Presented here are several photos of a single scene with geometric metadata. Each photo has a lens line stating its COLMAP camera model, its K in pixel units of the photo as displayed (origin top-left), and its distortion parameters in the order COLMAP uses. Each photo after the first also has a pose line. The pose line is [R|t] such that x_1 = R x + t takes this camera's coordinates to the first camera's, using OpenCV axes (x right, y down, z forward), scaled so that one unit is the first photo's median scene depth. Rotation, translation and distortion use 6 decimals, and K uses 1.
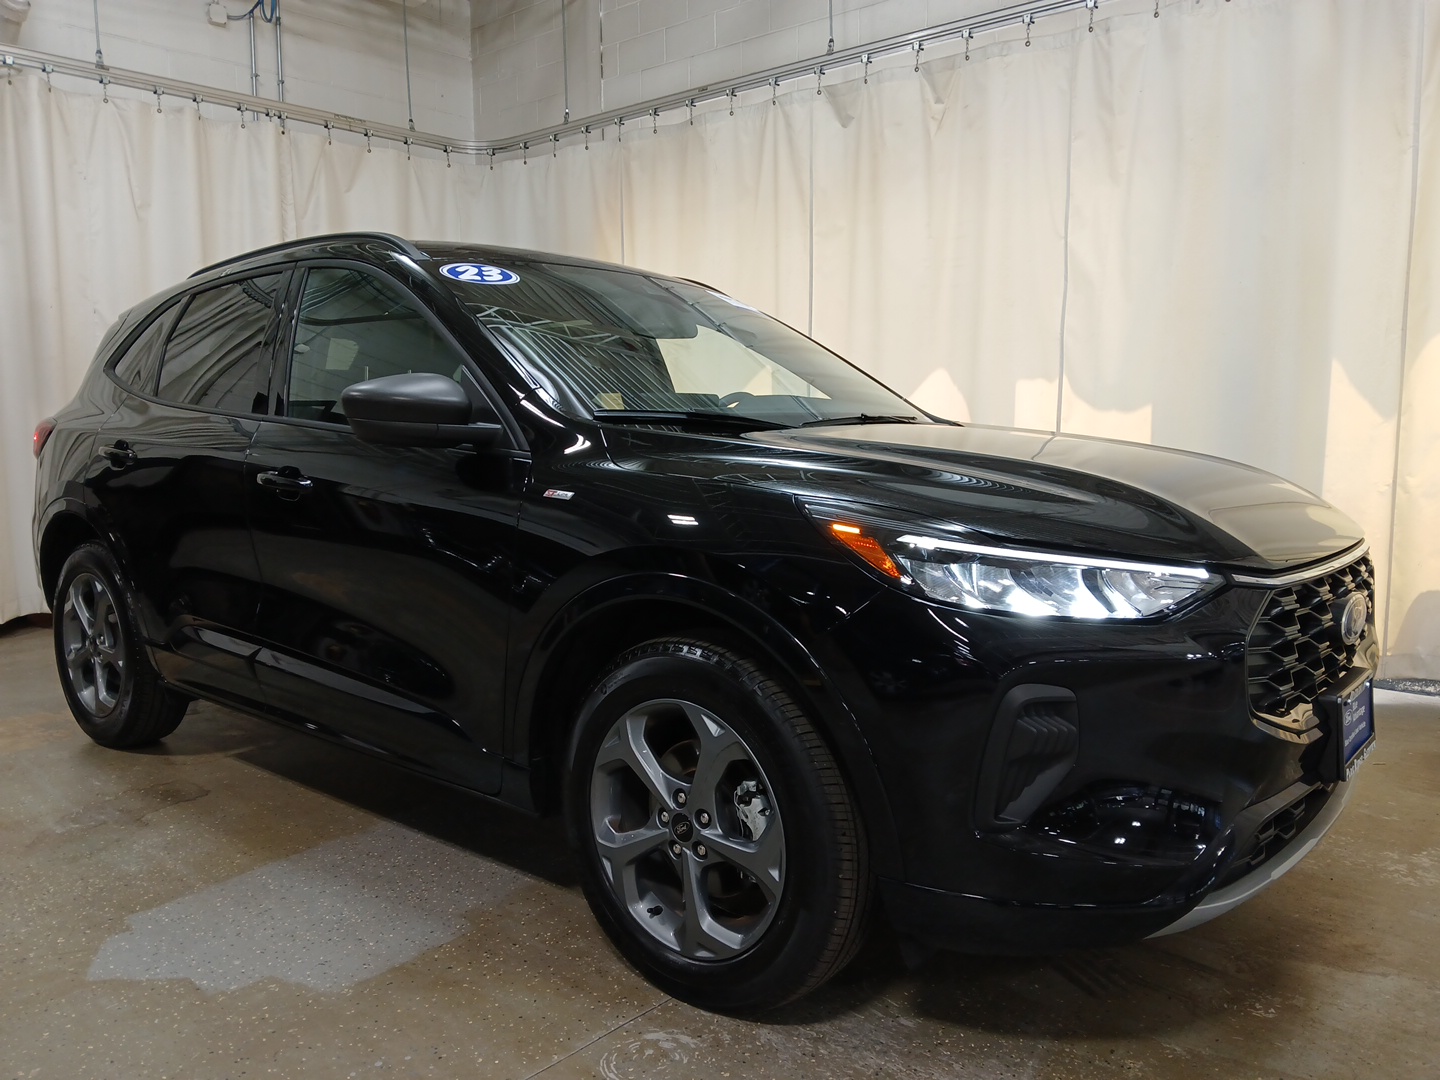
lens RADIAL K [[1106.5, 0, 720.8], [0, 1106.5, 535.7], [0, 0, 1]] dist [0.038613, -0.071345]
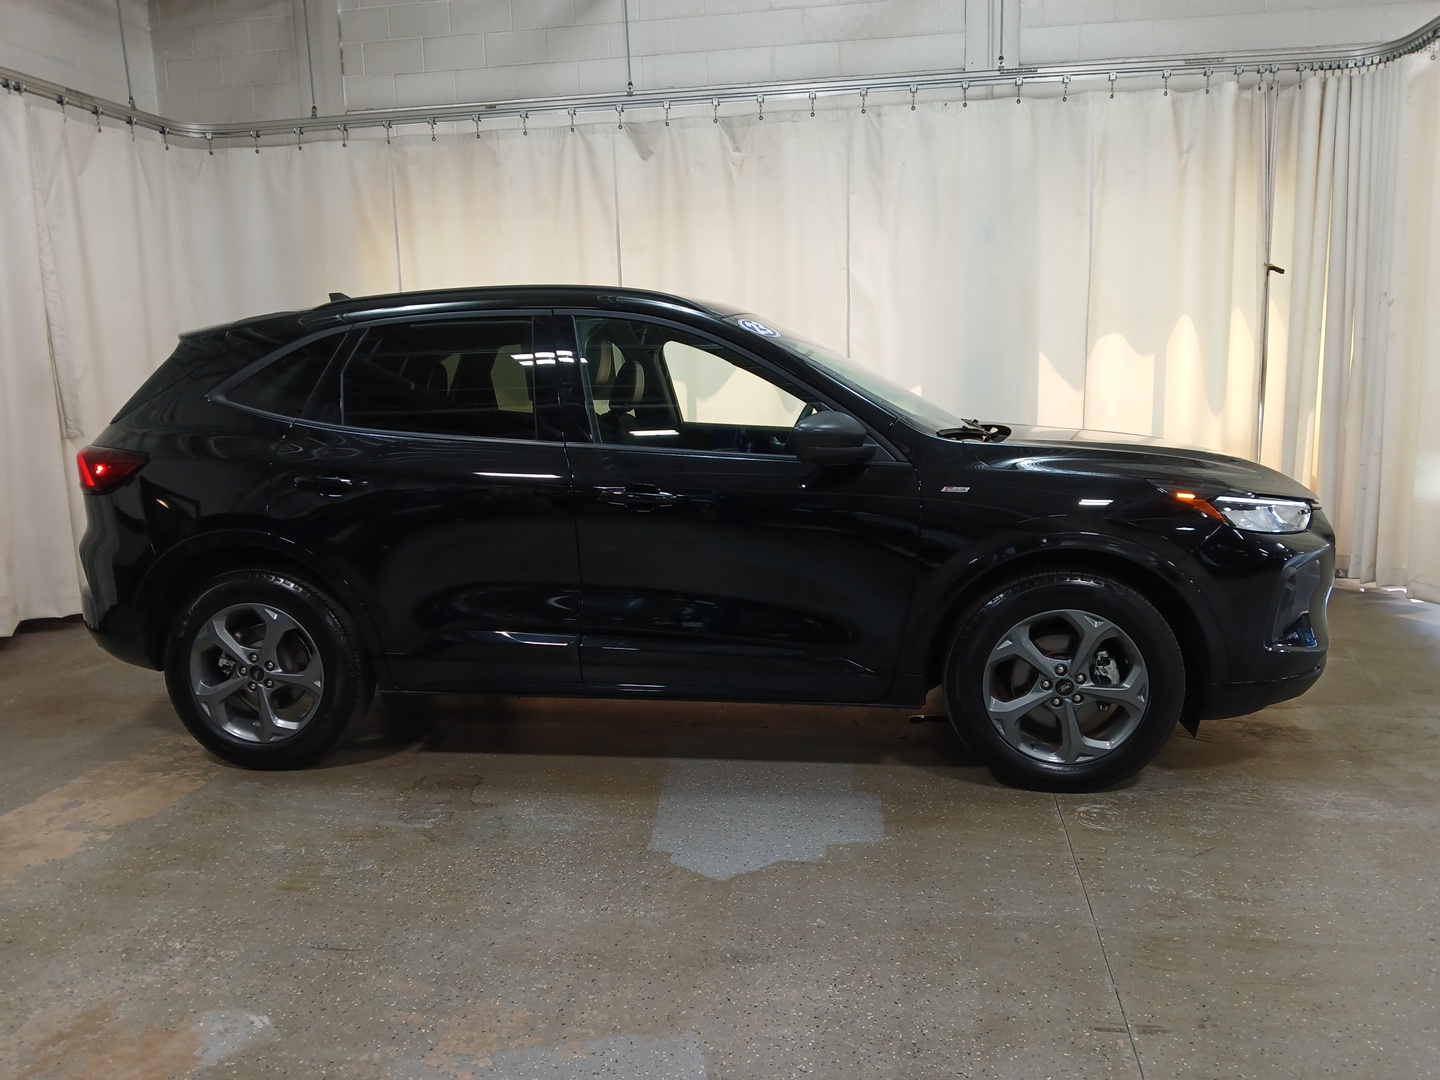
lens RADIAL K [[1089.6, 0, 718.2], [0, 1089.6, 551.8], [0, 0, 1]] dist [0.055253, -0.101899]
pose [[0.857701, -0.103718, 0.503578, -0.485740], [0.078872, 0.994391, 0.070472, -0.034162], [-0.508063, -0.020726, 0.861071, -0.048232]]
